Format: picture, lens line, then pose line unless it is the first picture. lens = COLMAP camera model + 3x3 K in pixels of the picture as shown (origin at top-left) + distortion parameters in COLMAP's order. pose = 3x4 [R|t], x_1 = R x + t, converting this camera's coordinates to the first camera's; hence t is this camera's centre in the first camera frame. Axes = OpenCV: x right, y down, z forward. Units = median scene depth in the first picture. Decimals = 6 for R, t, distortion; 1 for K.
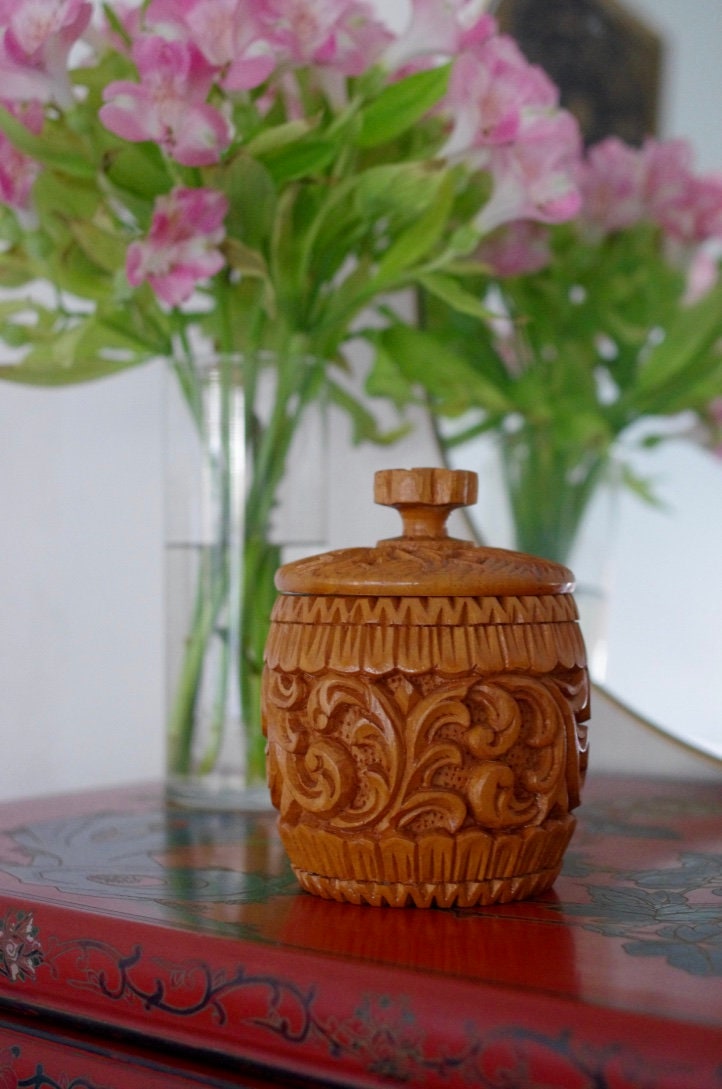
lens RADIAL K [[1770.0, 0, 361.0], [0, 1770.0, 544.5], [0, 0, 1]] dist [-0.062217, -0.017770]
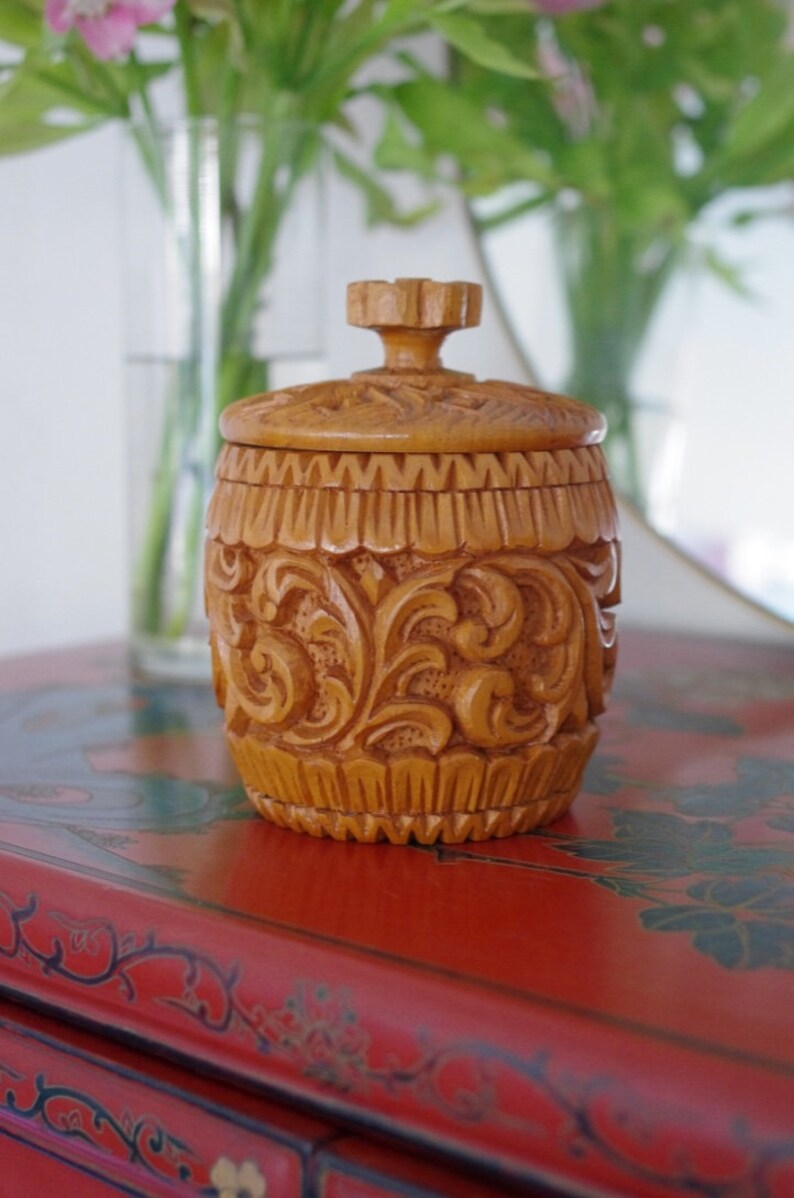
lens RADIAL K [[1947.2, 0, 397.0], [0, 1947.2, 599.0], [0, 0, 1]] dist [-0.062217, -0.017770]
pose [[0.999561, 0.007902, -0.028549, 0.058835], [-0.003523, 0.988632, 0.150311, -0.035039], [0.029412, -0.150145, 0.988226, 0.151507]]
